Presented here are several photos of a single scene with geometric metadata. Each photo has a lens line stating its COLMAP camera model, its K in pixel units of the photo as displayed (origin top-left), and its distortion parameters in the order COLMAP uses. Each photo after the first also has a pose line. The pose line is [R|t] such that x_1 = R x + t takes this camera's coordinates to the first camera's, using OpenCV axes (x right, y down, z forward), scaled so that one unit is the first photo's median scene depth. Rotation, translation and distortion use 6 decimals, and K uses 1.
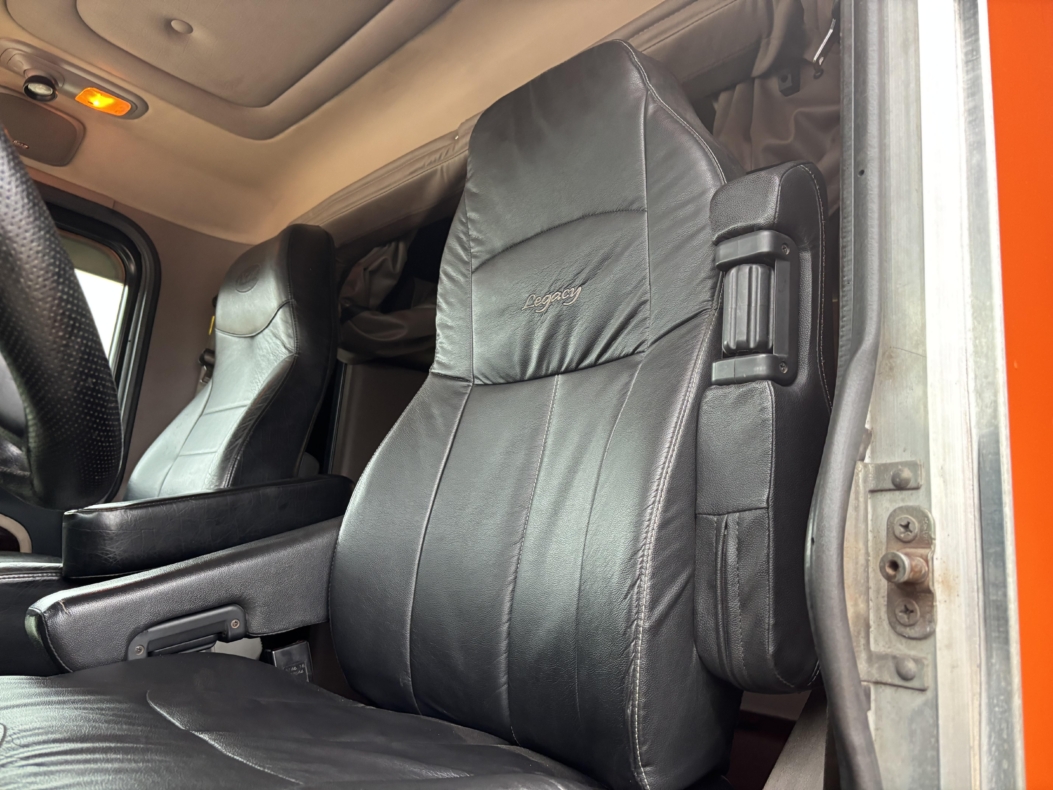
lens RADIAL K [[791.5, 0, 526.5], [0, 791.5, 395.0], [0, 0, 1]] dist [0.045144, -0.061952]
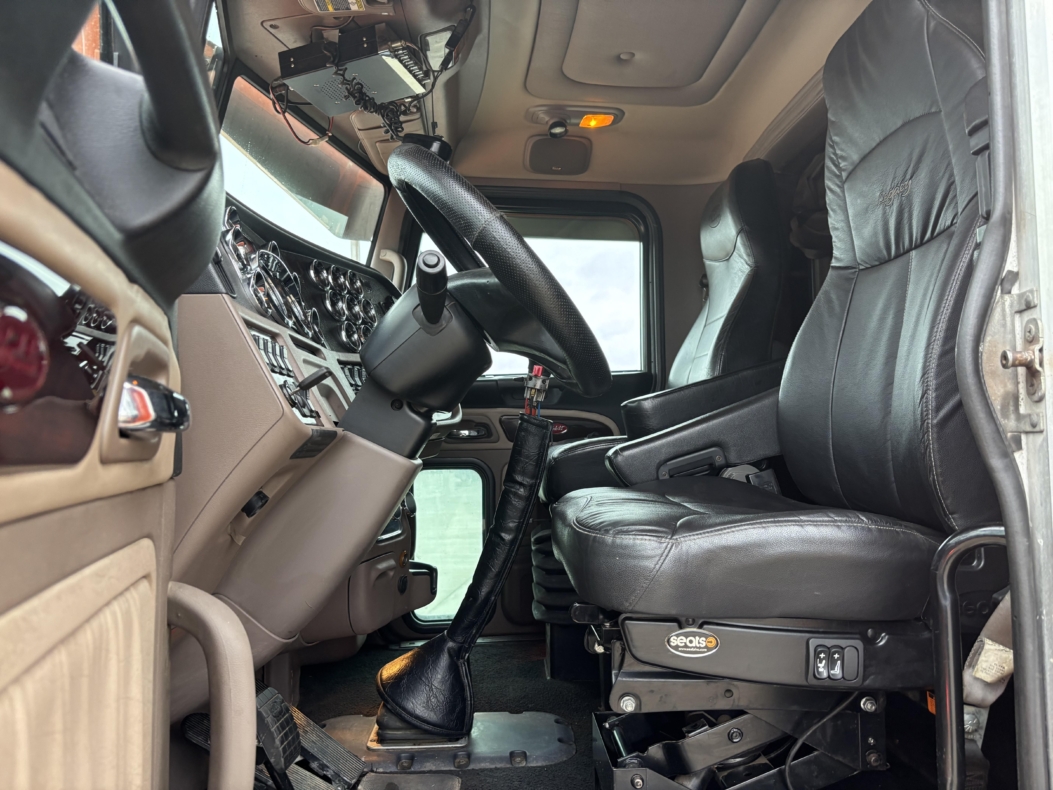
lens RADIAL K [[791.5, 0, 526.5], [0, 791.5, 395.0], [0, 0, 1]] dist [0.045144, -0.061952]
pose [[0.756488, -0.130529, -0.640850, 0.338298], [0.217675, 0.974266, 0.058513, -0.008560], [0.616721, -0.183761, 0.765433, -0.380127]]
